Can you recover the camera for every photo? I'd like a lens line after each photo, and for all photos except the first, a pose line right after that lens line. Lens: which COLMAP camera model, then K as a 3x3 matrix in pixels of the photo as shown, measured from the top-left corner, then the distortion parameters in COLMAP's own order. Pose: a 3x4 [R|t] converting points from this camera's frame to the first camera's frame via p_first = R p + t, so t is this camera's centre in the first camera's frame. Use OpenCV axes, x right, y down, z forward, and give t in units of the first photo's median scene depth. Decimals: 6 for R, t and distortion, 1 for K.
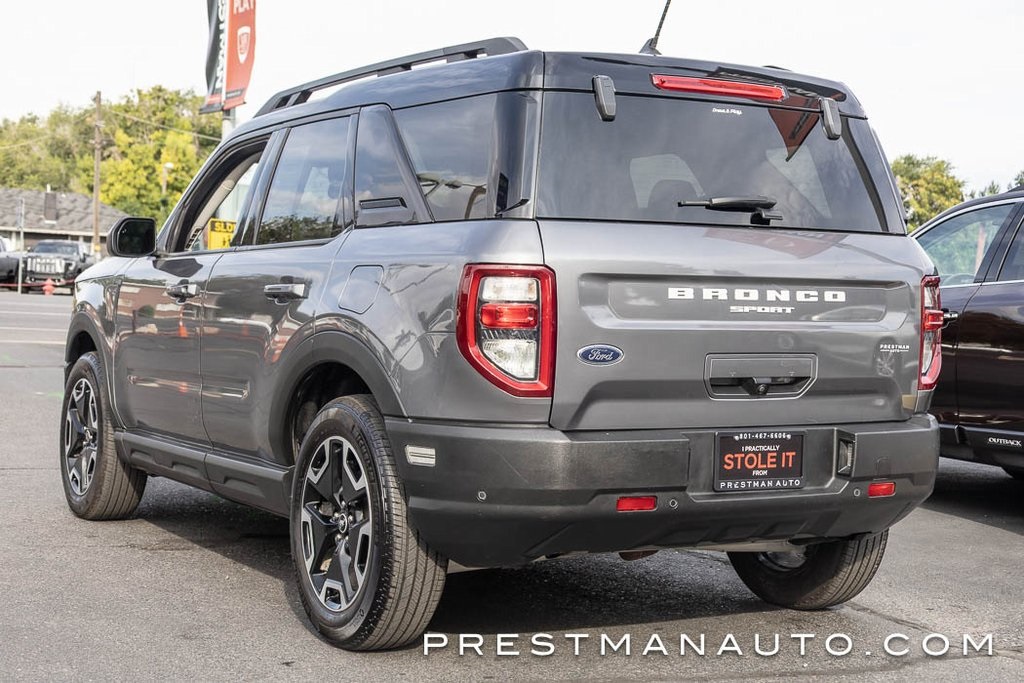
lens RADIAL K [[1597.6, 0, 512.0], [0, 1597.6, 341.5], [0, 0, 1]] dist [0.093932, 0.063486]
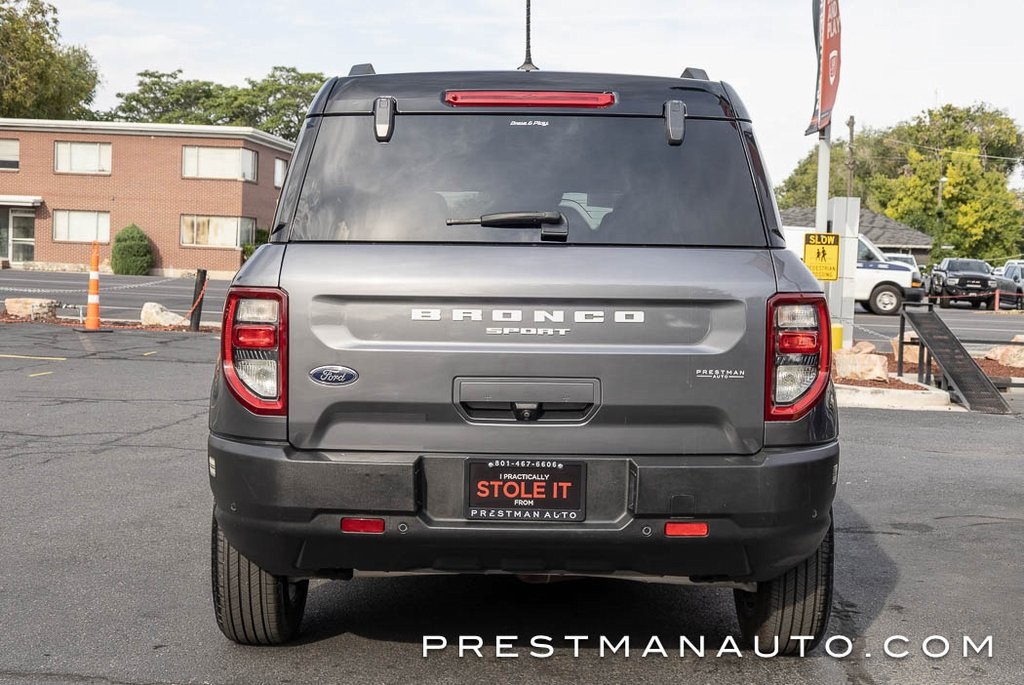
lens RADIAL K [[1469.2, 0, 512.0], [0, 1469.2, 342.5], [0, 0, 1]] dist [0.016693, -0.007287]
pose [[0.863928, 0.010510, -0.503505, 0.583540], [-0.010780, 0.999939, 0.002376, -0.014955], [0.503500, 0.003375, 0.863989, 0.240747]]
